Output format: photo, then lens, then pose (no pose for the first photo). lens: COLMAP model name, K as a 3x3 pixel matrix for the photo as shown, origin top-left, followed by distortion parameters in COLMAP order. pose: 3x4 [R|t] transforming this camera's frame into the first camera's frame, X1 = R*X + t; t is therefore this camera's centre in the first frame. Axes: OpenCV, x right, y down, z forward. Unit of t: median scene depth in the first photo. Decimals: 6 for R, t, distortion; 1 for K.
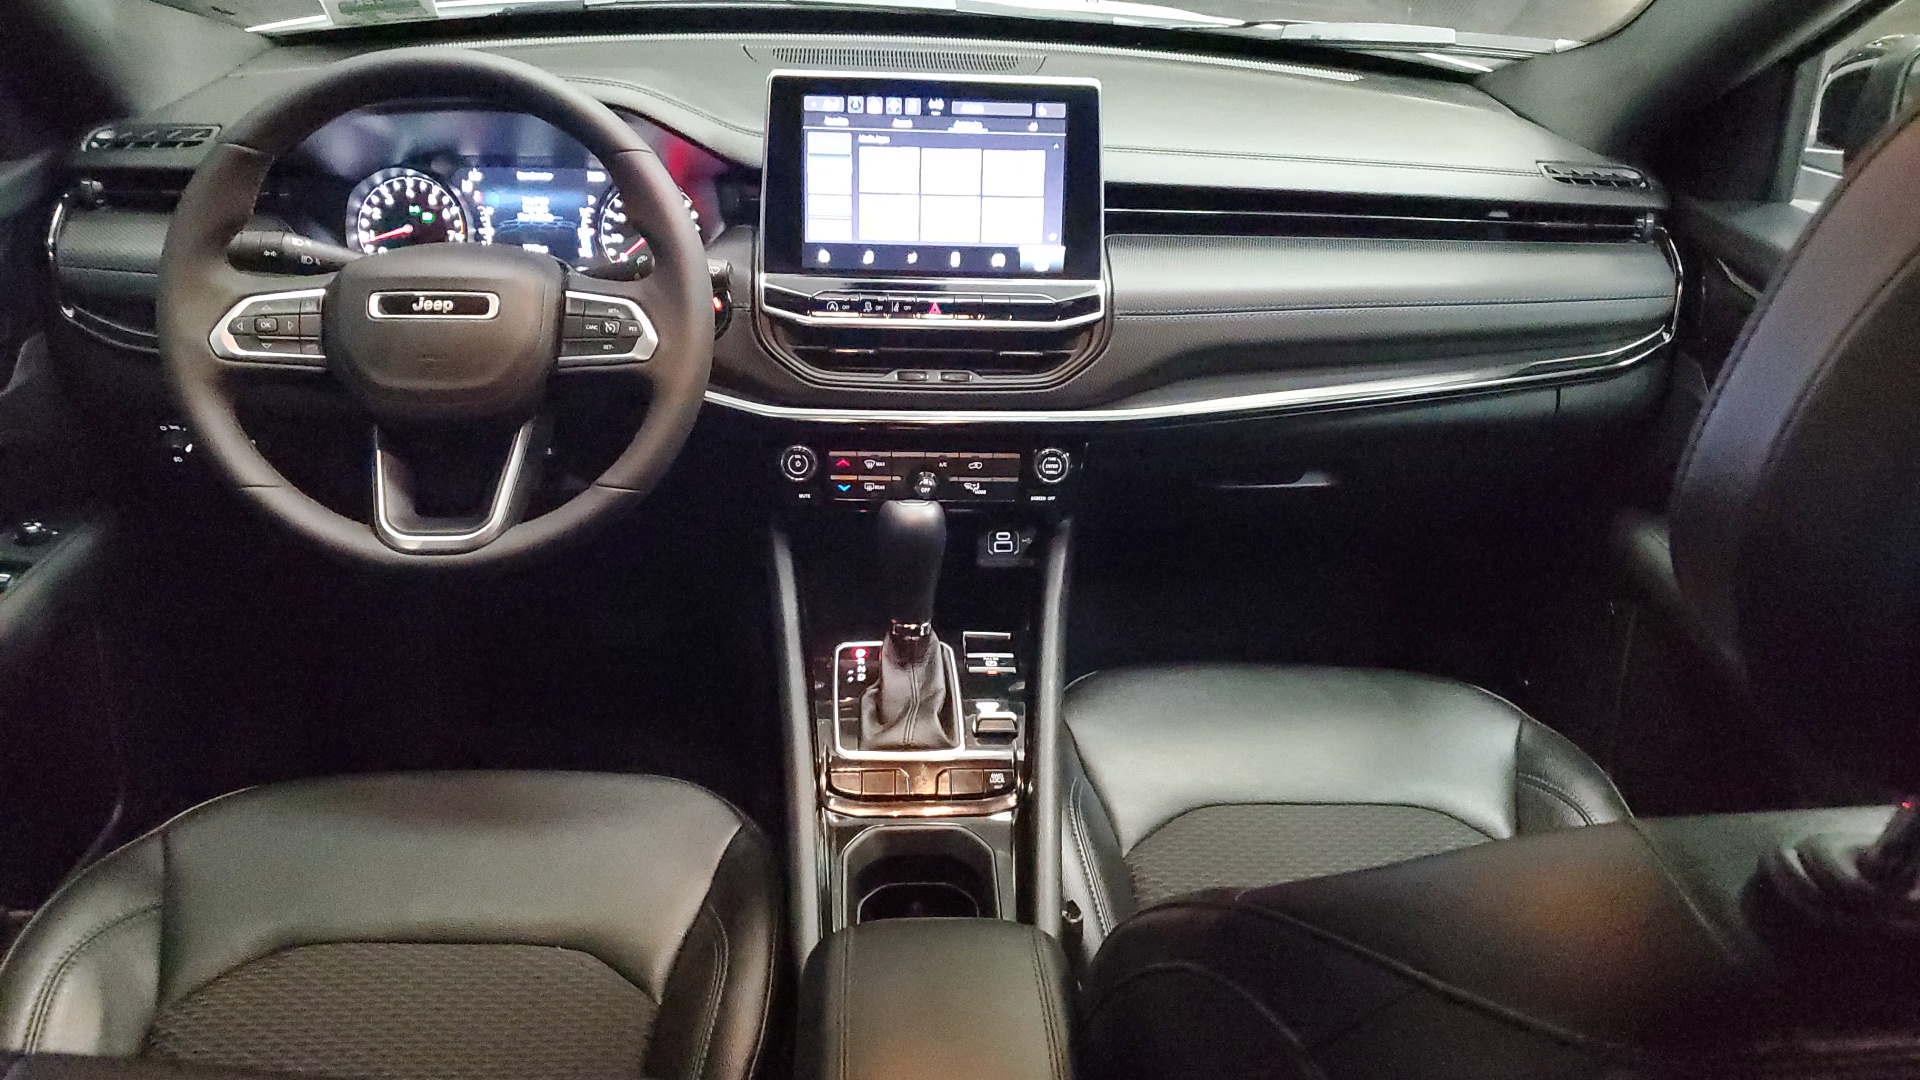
lens RADIAL K [[1537.7, 0, 965.8], [0, 1537.7, 575.3], [0, 0, 1]] dist [0.034557, -0.039474]
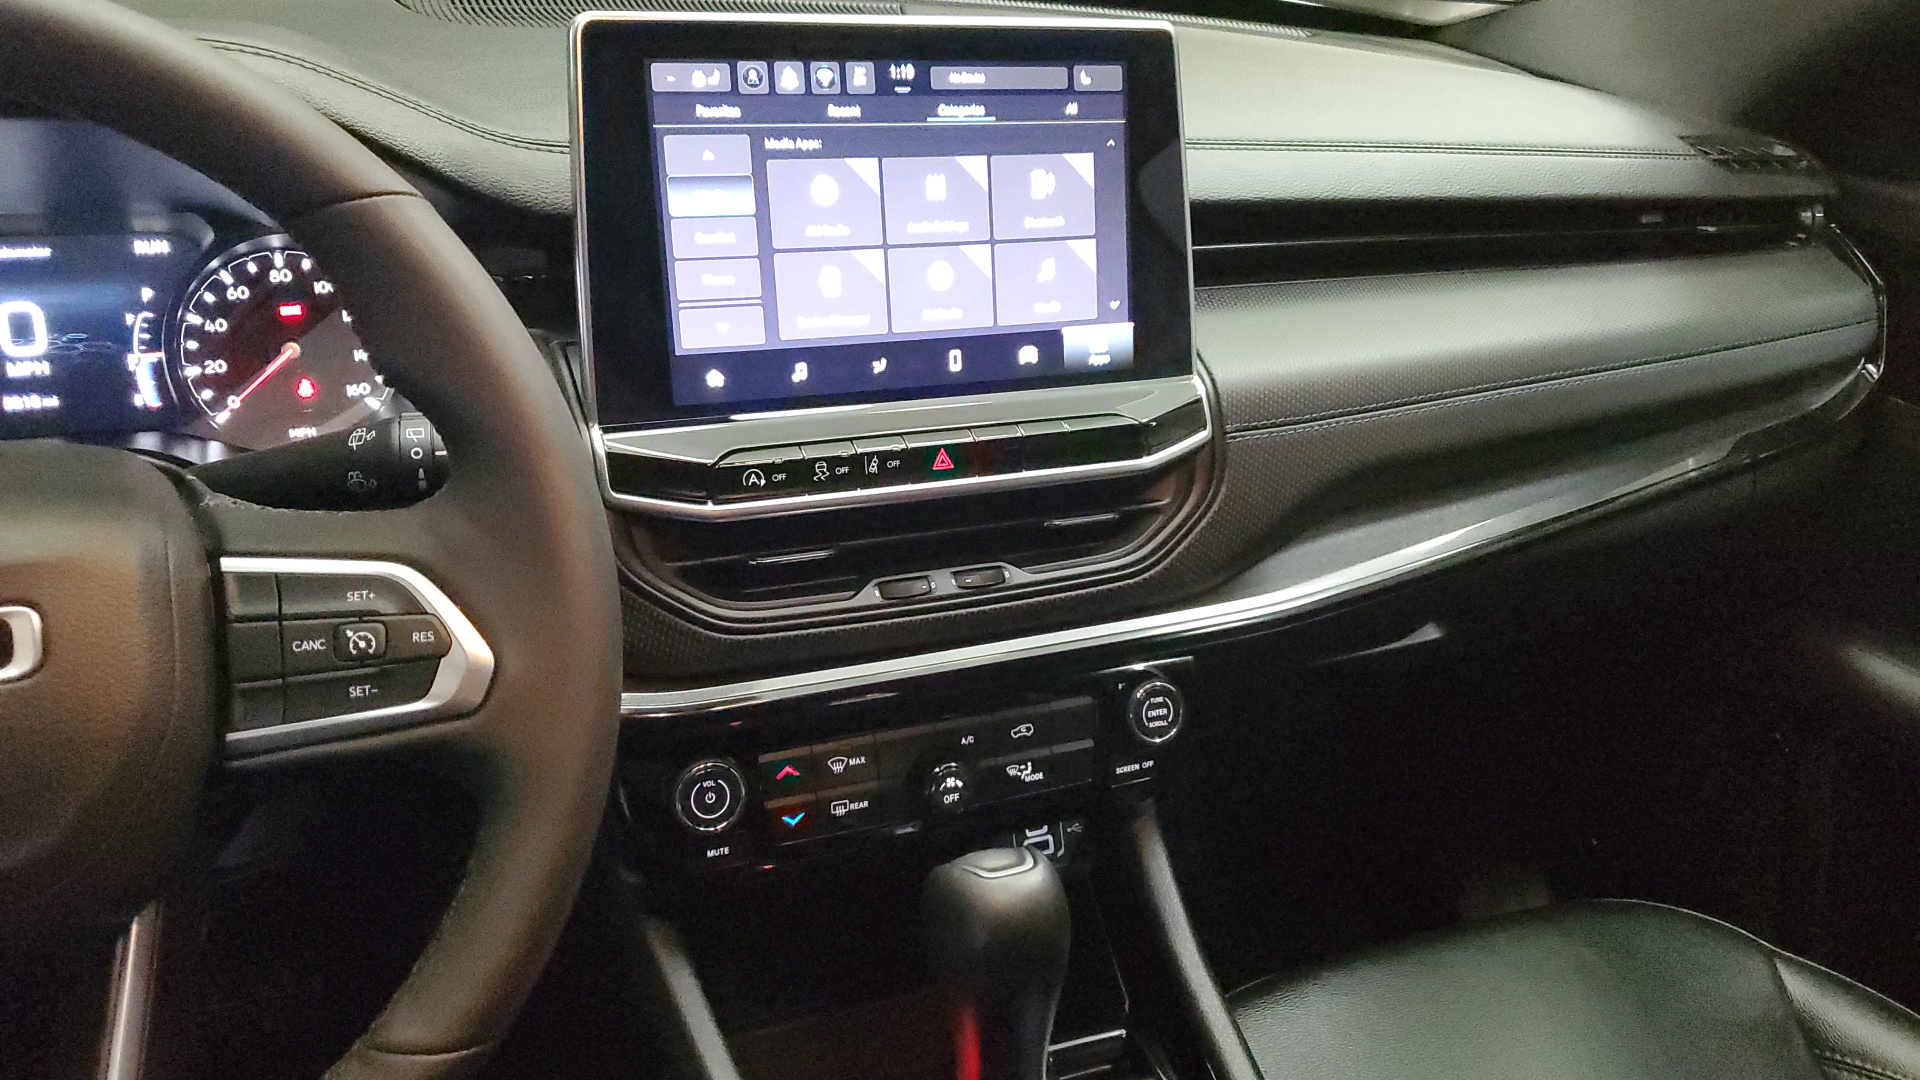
lens RADIAL K [[1537.7, 0, 962.5], [0, 1537.7, 538.7], [0, 0, 1]] dist [0.034557, -0.039474]
pose [[0.940928, -0.124317, 0.314961, -0.180028], [0.131498, 0.991315, -0.001564, -0.143963], [-0.312031, 0.042888, 0.949103, 0.499528]]
